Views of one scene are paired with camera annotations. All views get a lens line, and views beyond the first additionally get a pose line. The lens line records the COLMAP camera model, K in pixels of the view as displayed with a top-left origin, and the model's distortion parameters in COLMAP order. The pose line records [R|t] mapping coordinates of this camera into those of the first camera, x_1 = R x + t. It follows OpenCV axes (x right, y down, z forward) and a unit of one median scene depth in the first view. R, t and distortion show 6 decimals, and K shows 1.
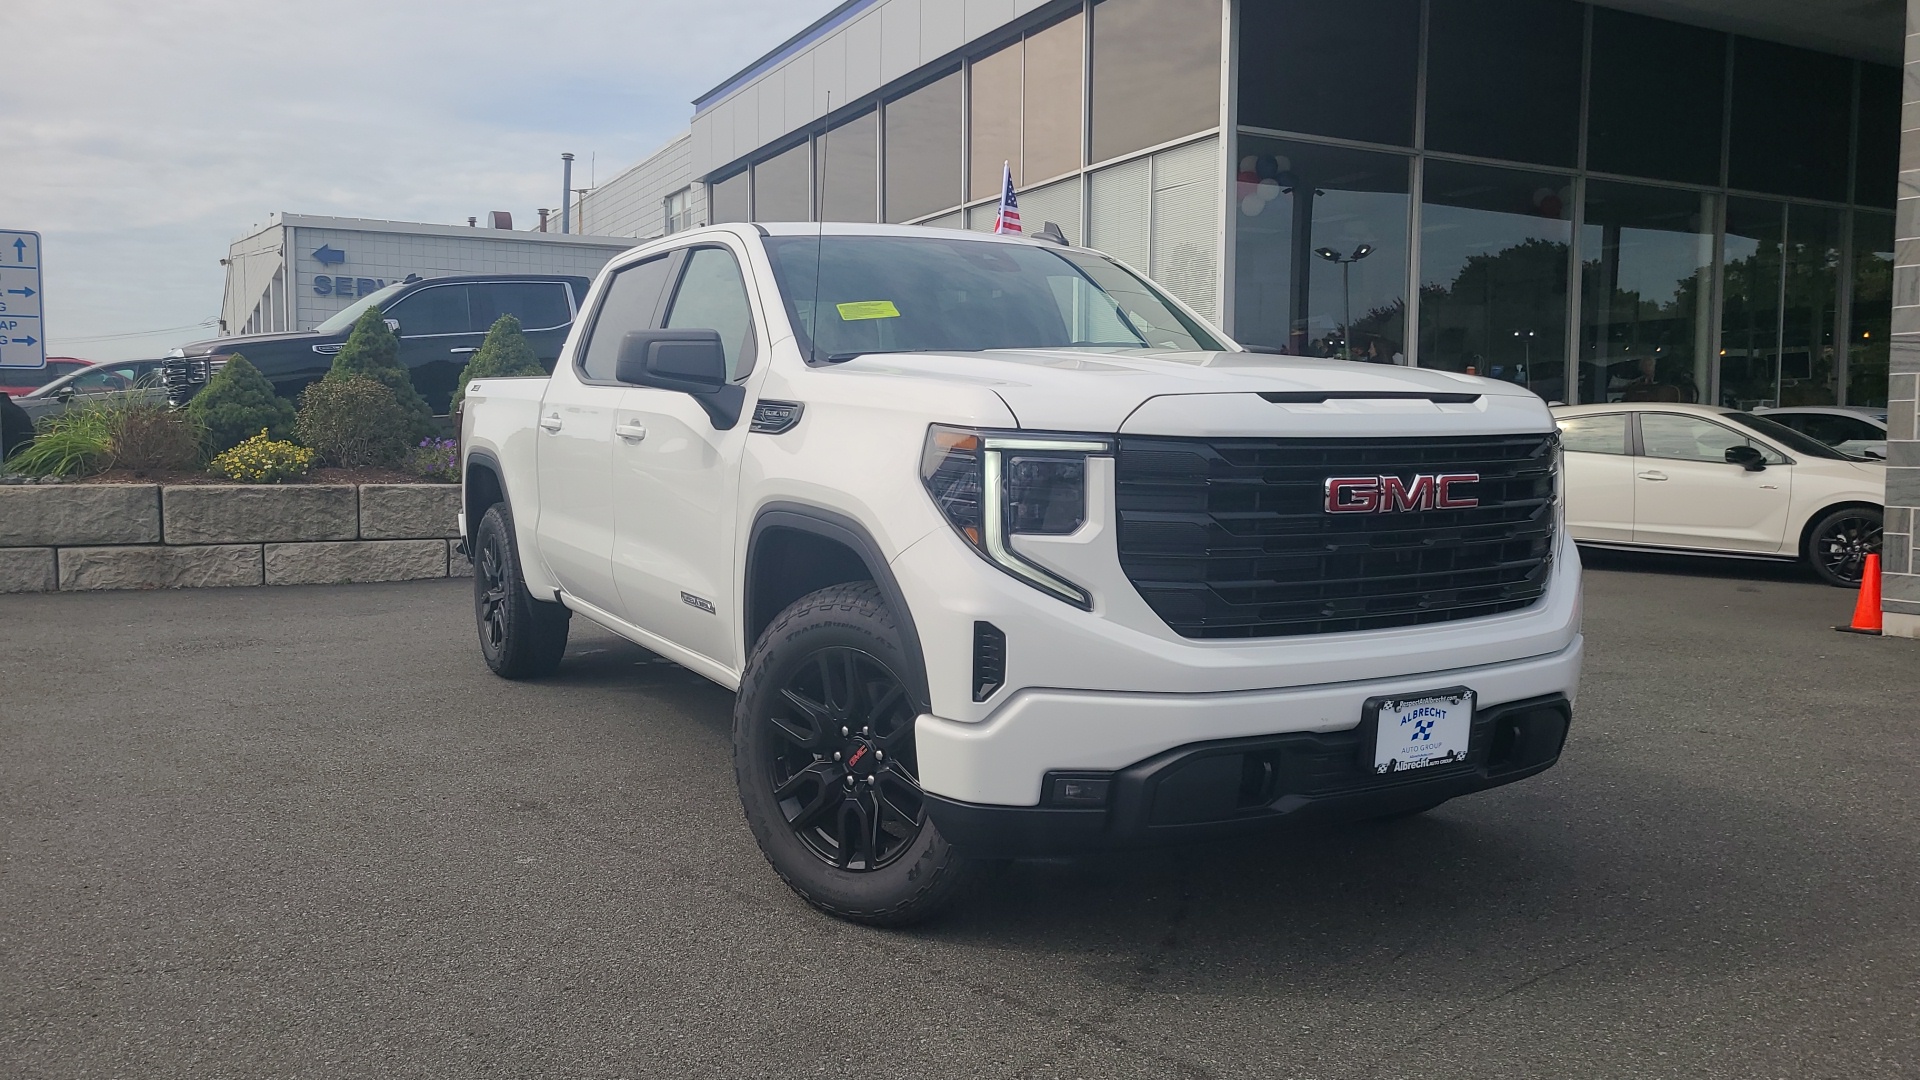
lens RADIAL K [[1430.5, 0, 943.6], [0, 1430.5, 513.3], [0, 0, 1]] dist [0.068068, -0.062118]
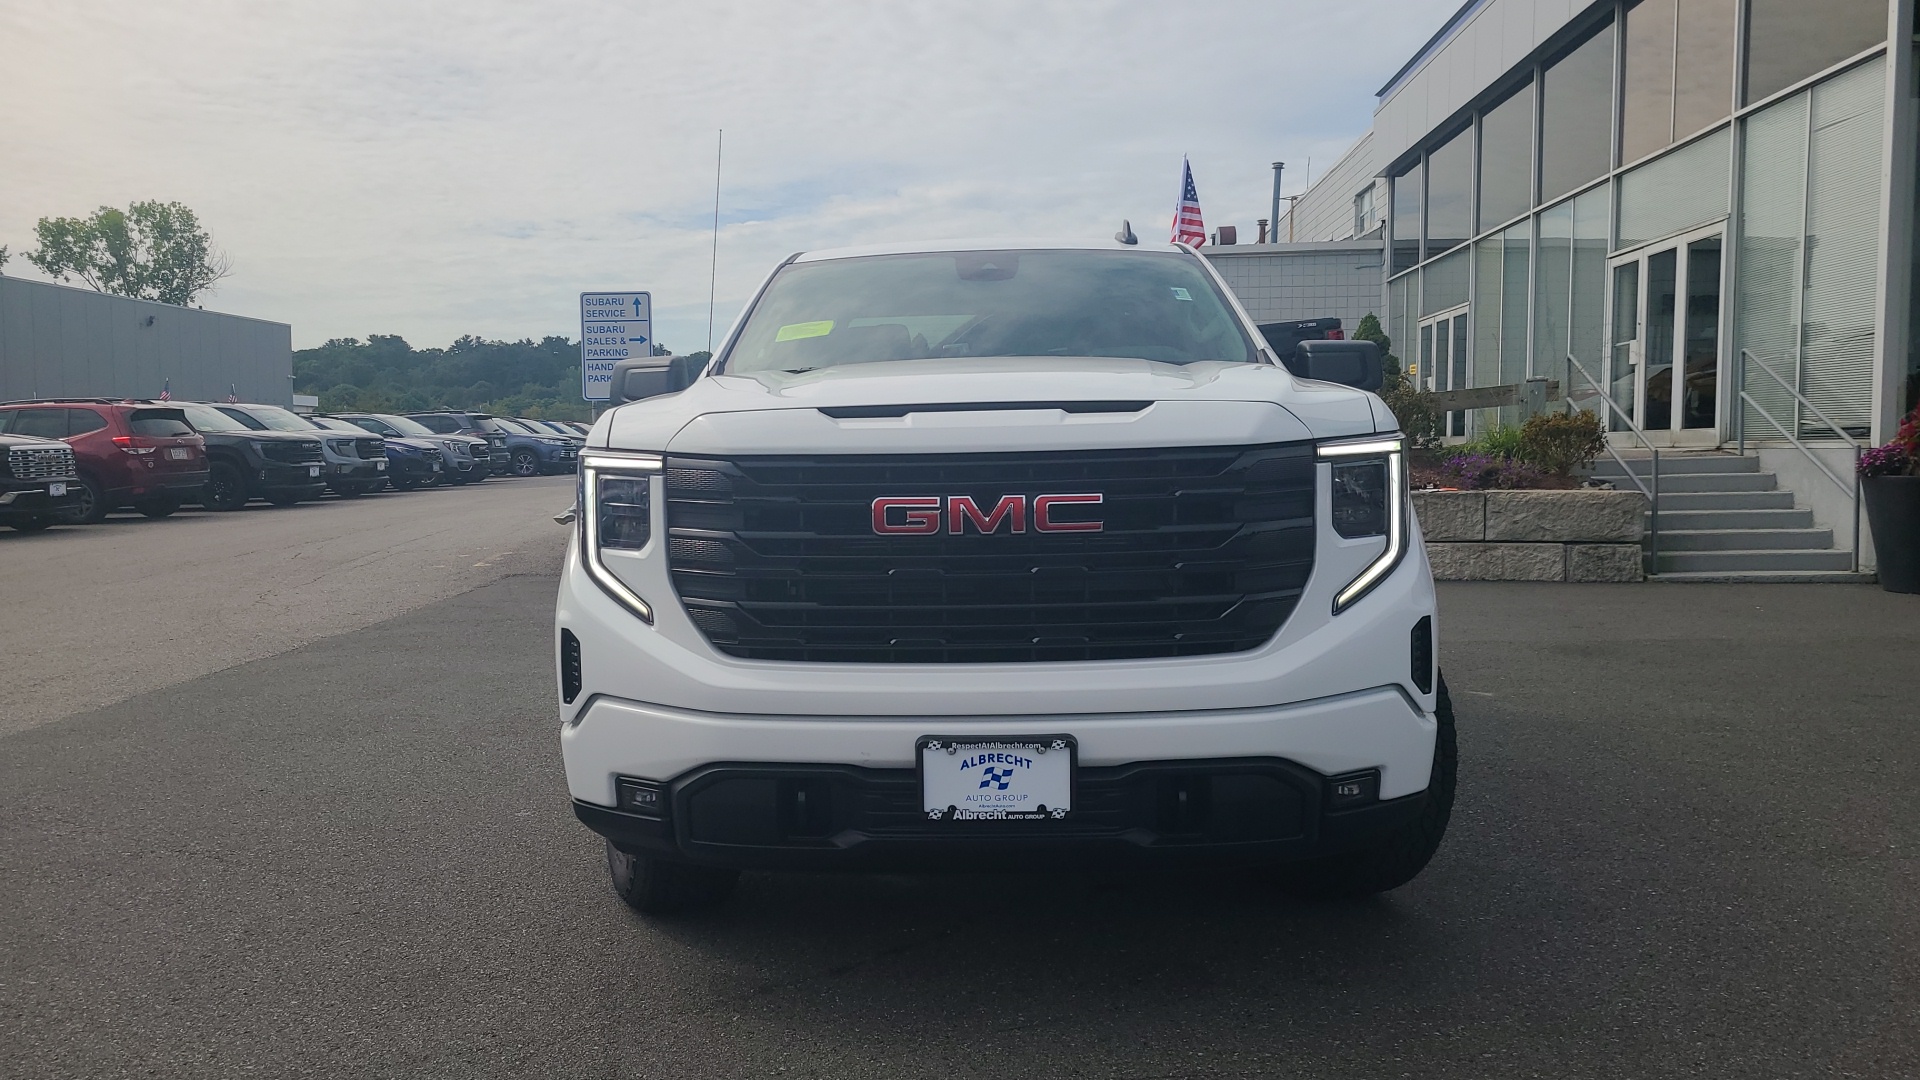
lens RADIAL K [[1439.8, 0, 938.2], [0, 1439.8, 537.9], [0, 0, 1]] dist [0.072872, -0.061053]
pose [[0.849060, 0.022291, -0.527826, 0.758886], [-0.016472, 0.999741, 0.015724, -0.012963], [0.528039, -0.004656, 0.849207, 0.211436]]
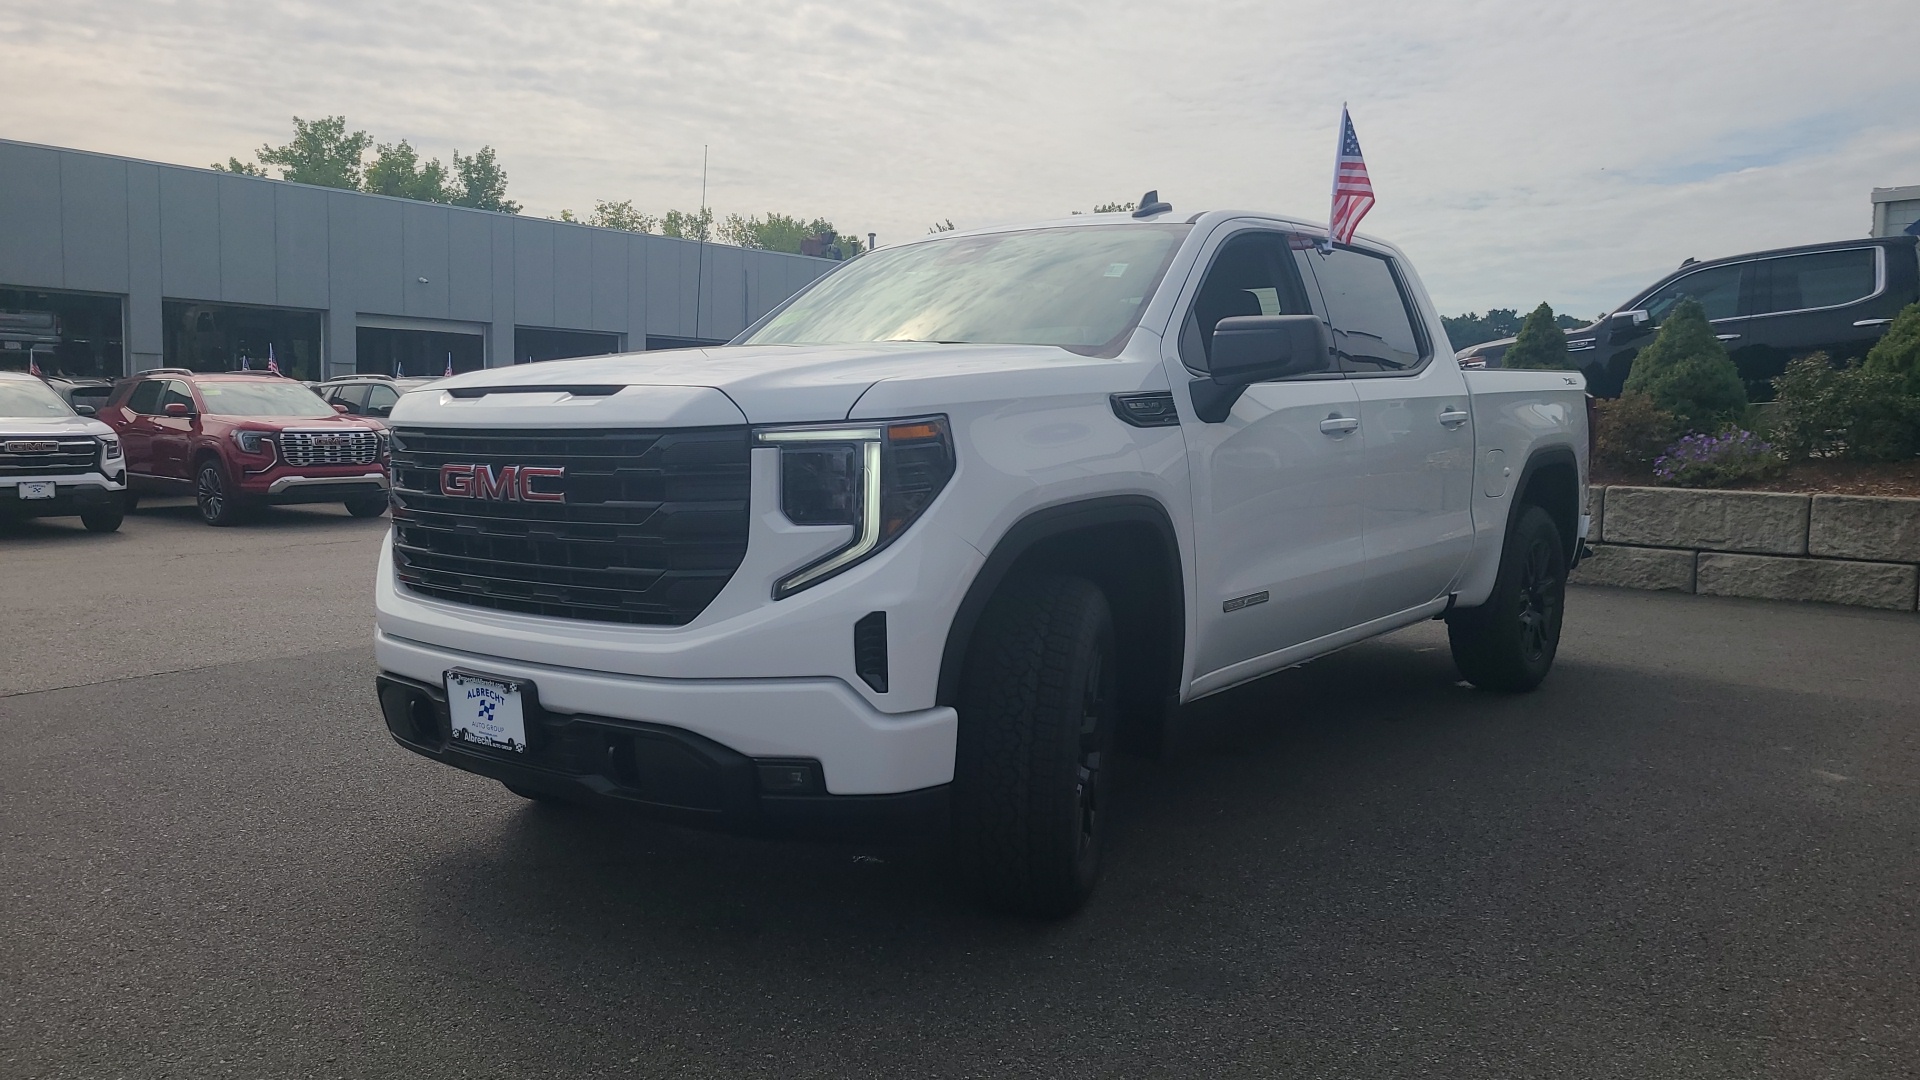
lens RADIAL K [[1439.8, 0, 938.2], [0, 1439.8, 537.9], [0, 0, 1]] dist [0.072872, -0.061053]
pose [[0.363890, 0.076488, -0.928296, 1.390254], [-0.062167, 0.996395, 0.057729, -0.053720], [0.929365, 0.036703, 0.367333, 0.895319]]
